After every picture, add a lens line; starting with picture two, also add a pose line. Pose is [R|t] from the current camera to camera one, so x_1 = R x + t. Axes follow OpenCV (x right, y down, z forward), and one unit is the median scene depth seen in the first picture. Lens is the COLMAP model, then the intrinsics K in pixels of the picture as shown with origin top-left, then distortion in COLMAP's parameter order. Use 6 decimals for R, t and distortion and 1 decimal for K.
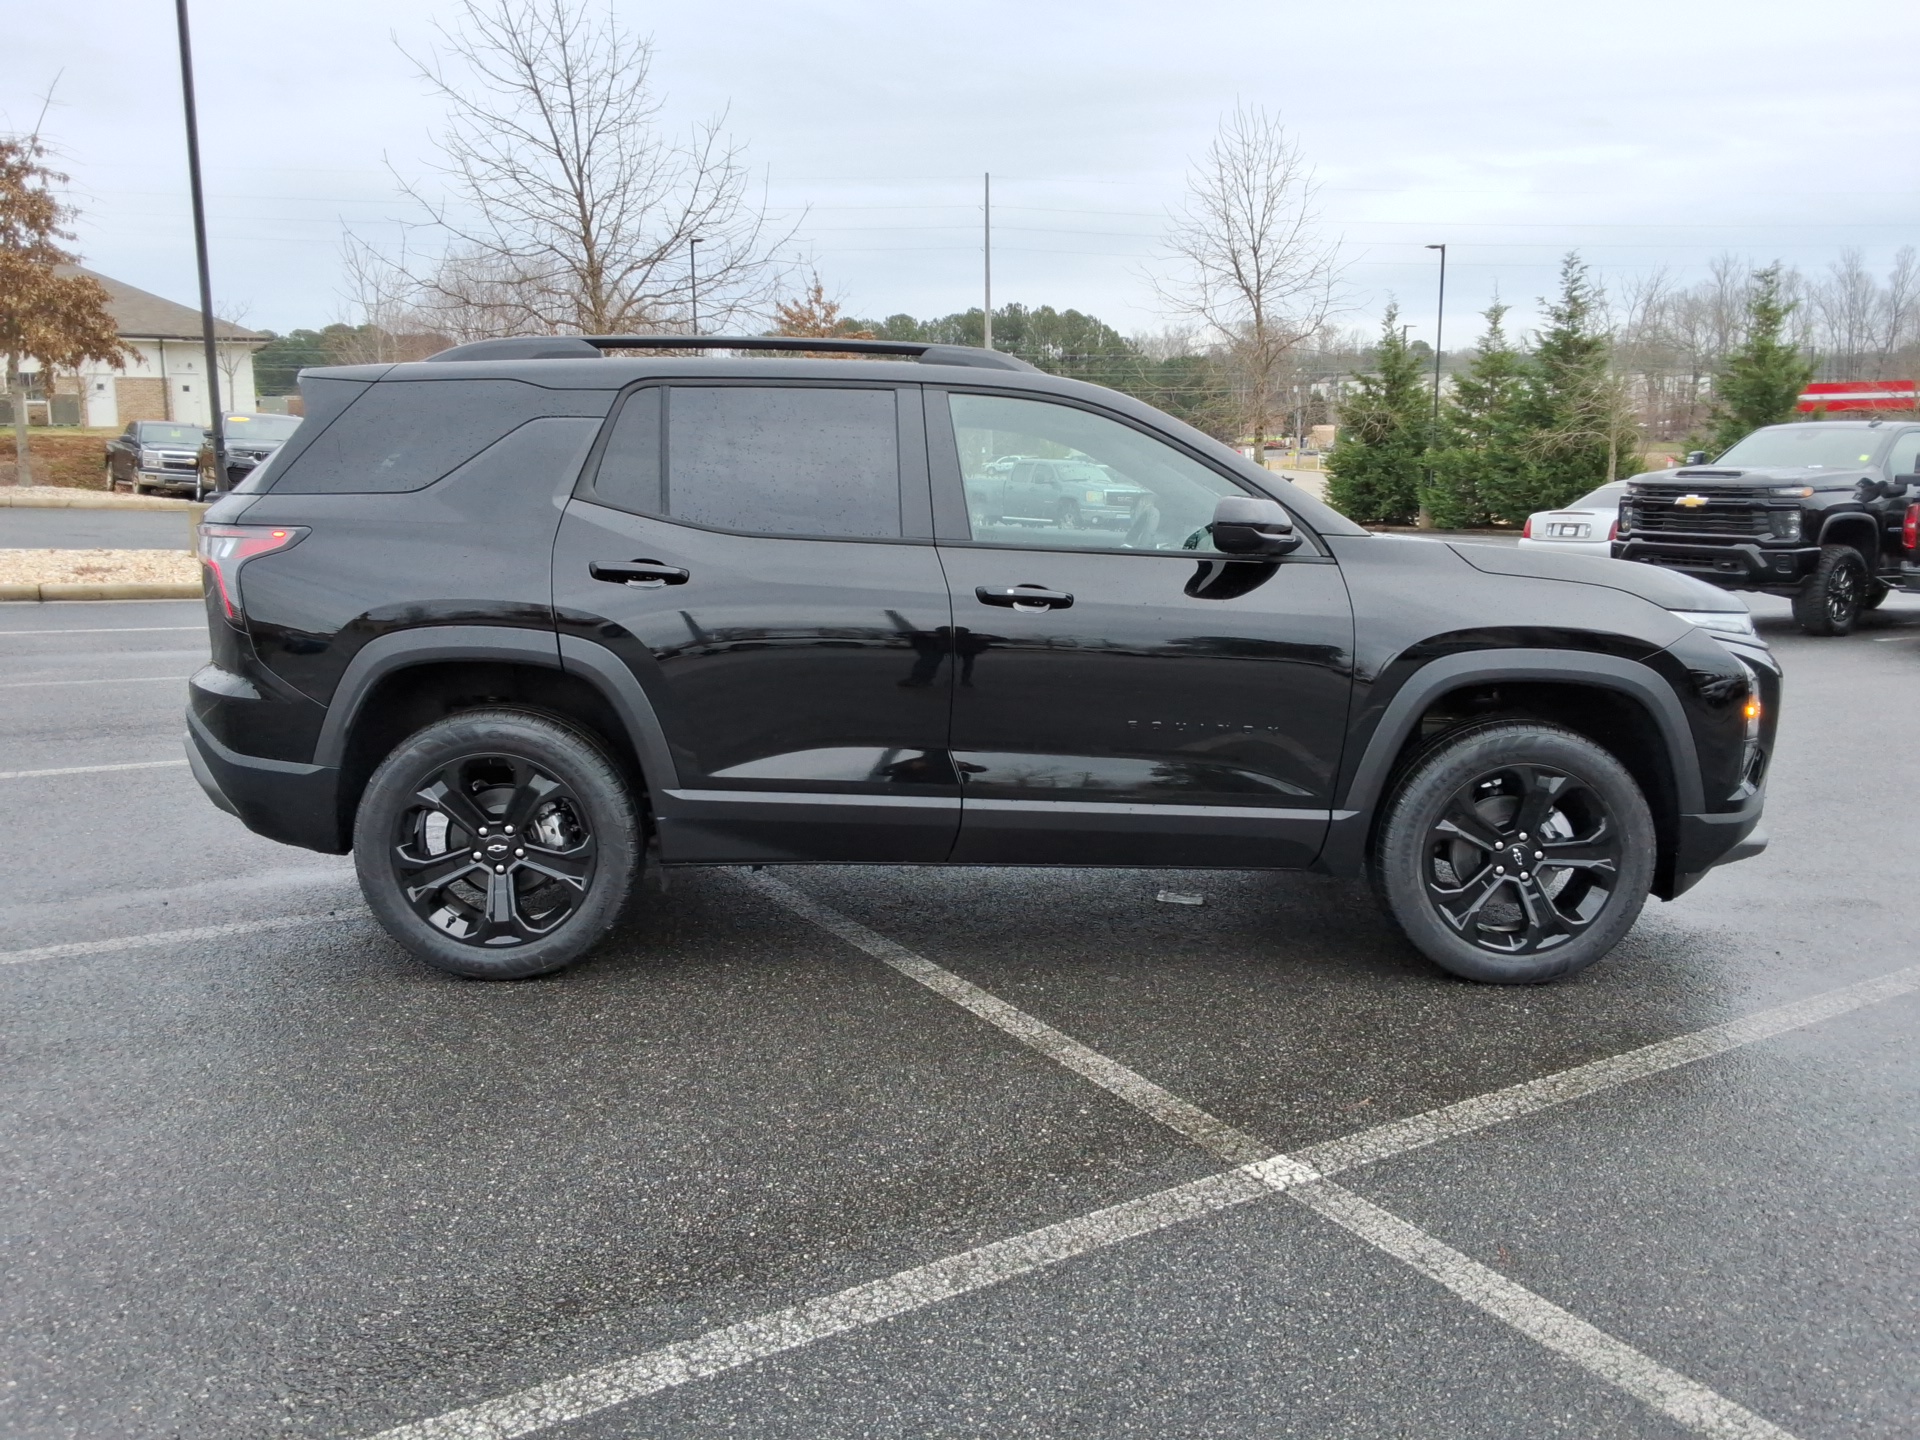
lens RADIAL K [[1509.3, 0, 960.0], [0, 1509.3, 720.0], [0, 0, 1]] dist [0.103058, -0.140397]
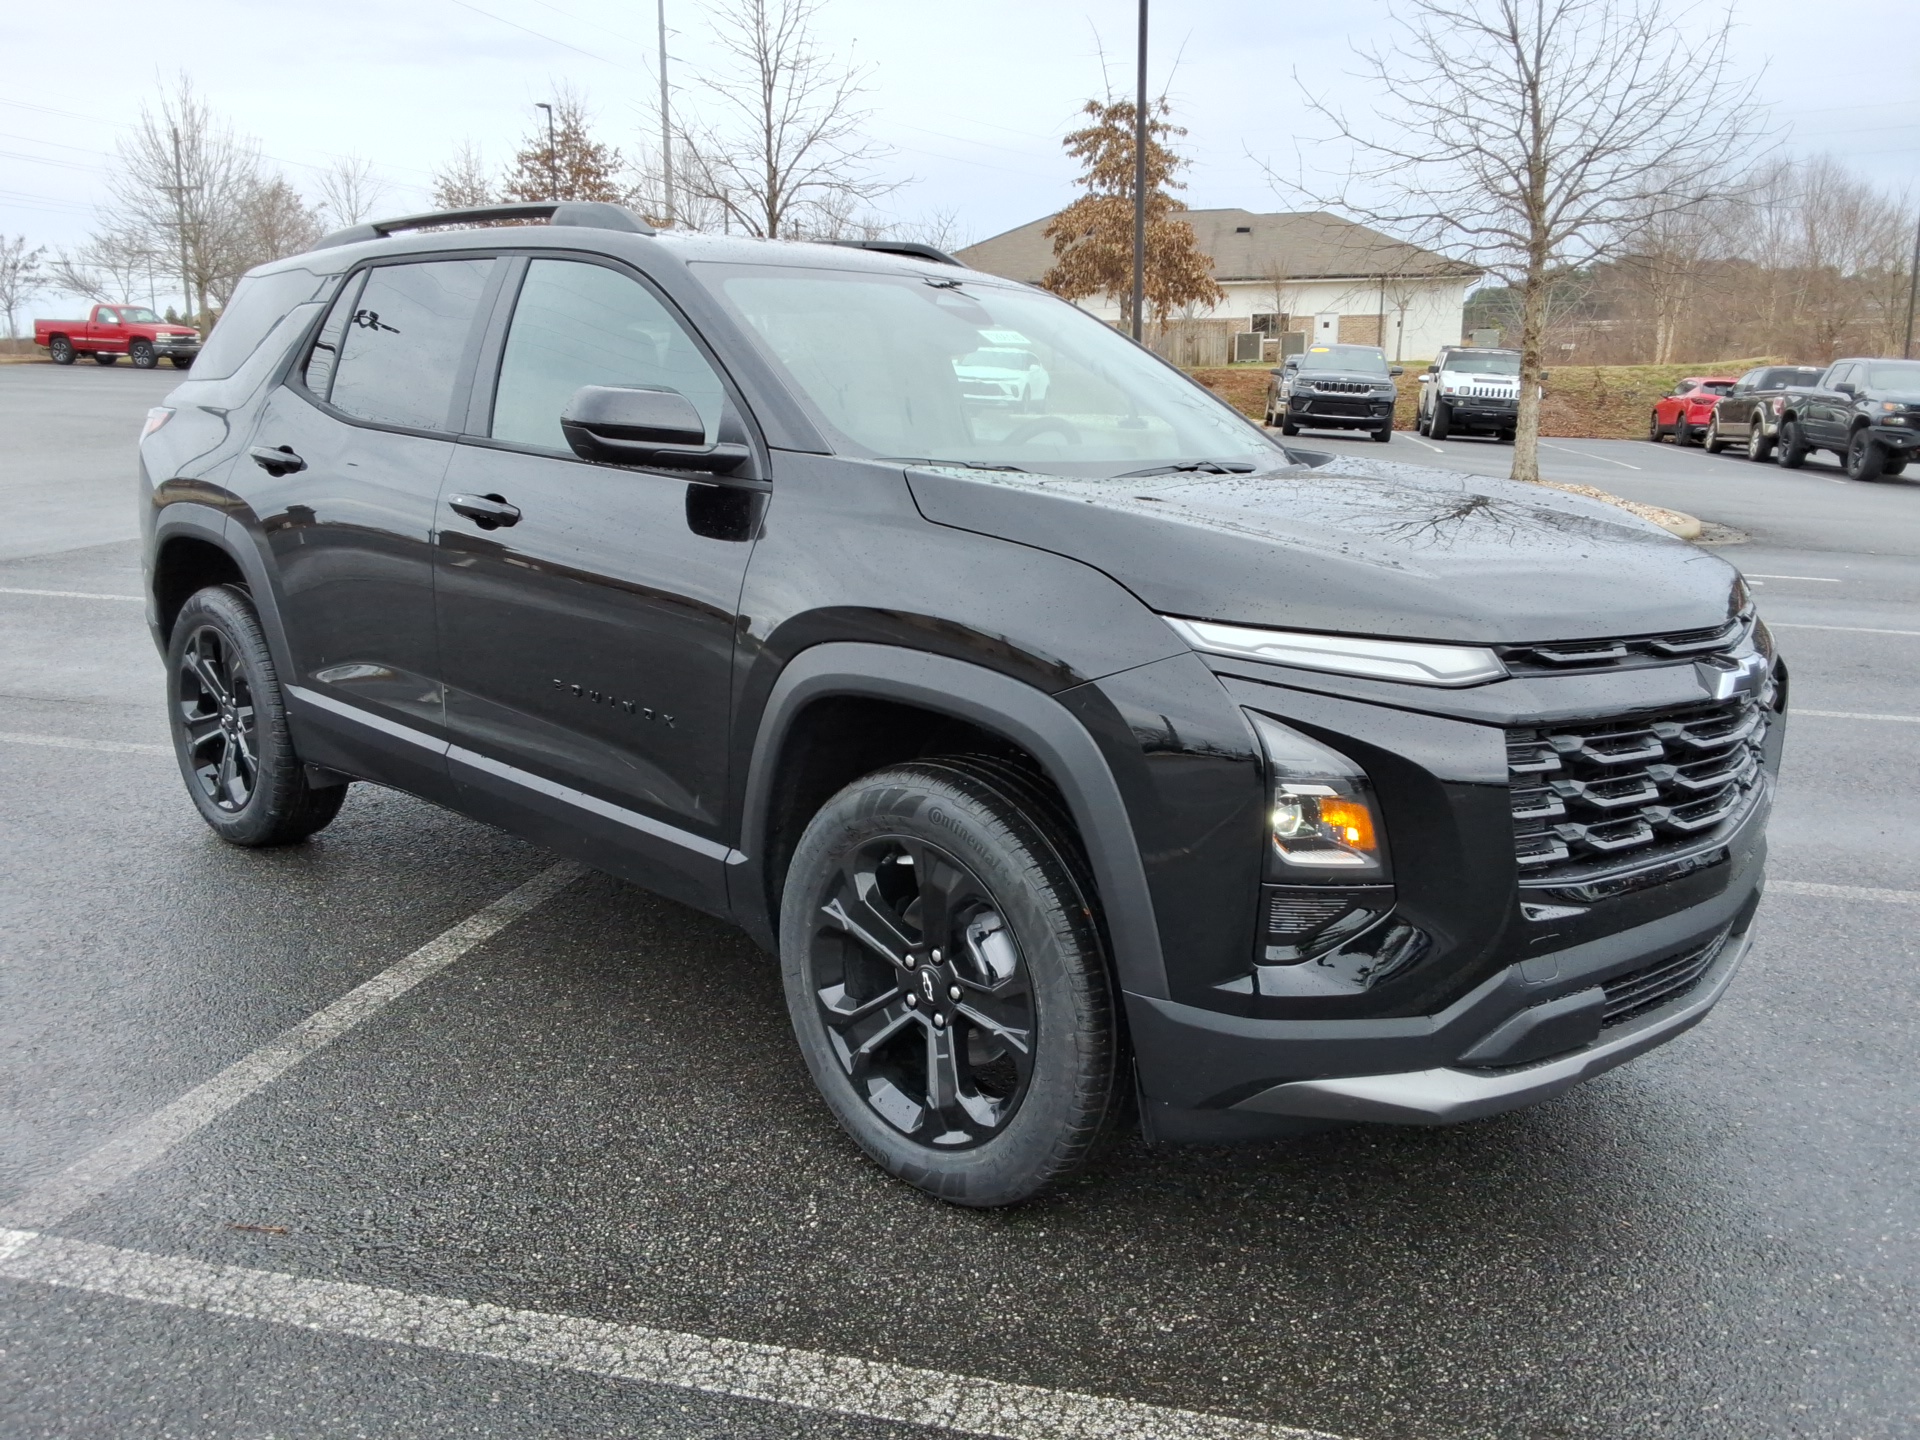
lens RADIAL K [[1509.3, 0, 960.0], [0, 1509.3, 720.0], [0, 0, 1]] dist [0.103058, -0.140397]
pose [[0.720844, 0.151100, -0.676426, 0.764009], [-0.122505, 0.988358, 0.090230, -0.072147], [0.682185, 0.017824, 0.730963, 0.557356]]
